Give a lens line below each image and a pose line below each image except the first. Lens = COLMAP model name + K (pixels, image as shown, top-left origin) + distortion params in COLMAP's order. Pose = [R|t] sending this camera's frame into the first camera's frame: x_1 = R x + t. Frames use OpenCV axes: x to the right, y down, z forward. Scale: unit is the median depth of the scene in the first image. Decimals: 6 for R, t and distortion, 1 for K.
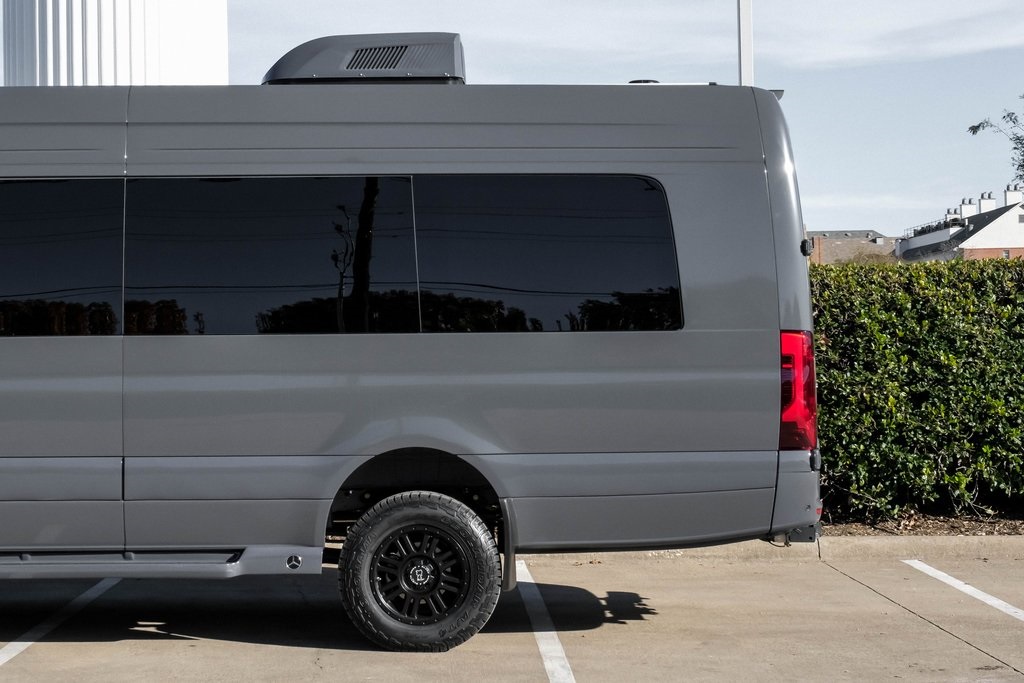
lens RADIAL K [[1689.8, 0, 513.8], [0, 1689.8, 336.1], [0, 0, 1]] dist [0.004466, 0.000000]
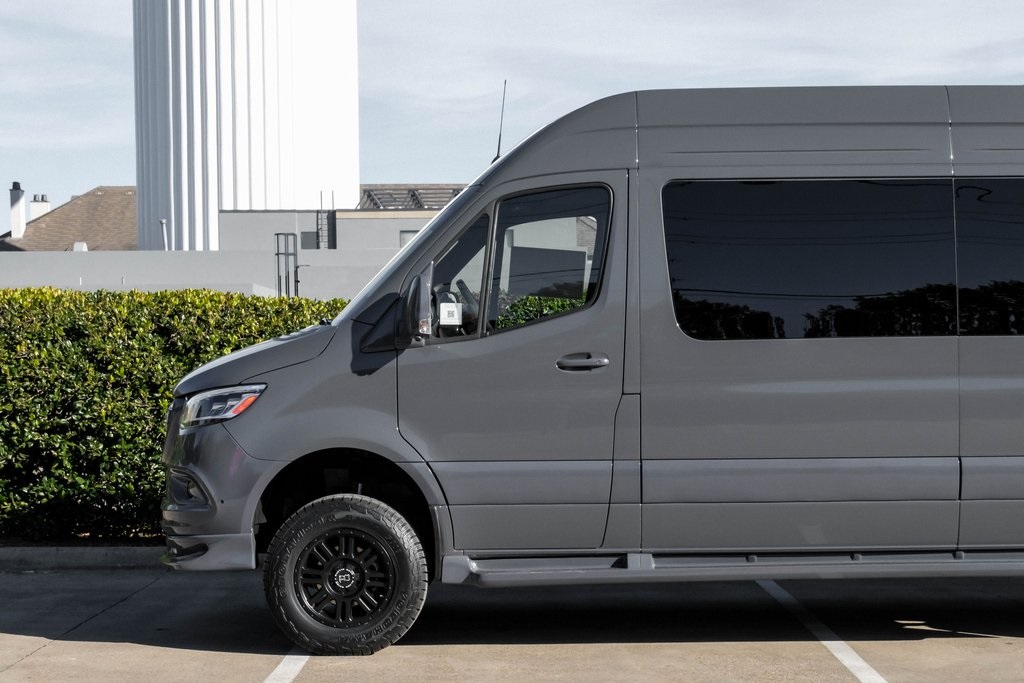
lens RADIAL K [[1689.8, 0, 559.5], [0, 1689.8, 368.1], [0, 0, 1]] dist [0.004466, 0.000000]
pose [[0.998721, -0.001727, 0.050524, -0.507730], [0.001016, 0.999900, 0.014106, 0.004475], [-0.050544, -0.014037, 0.998623, 0.010688]]
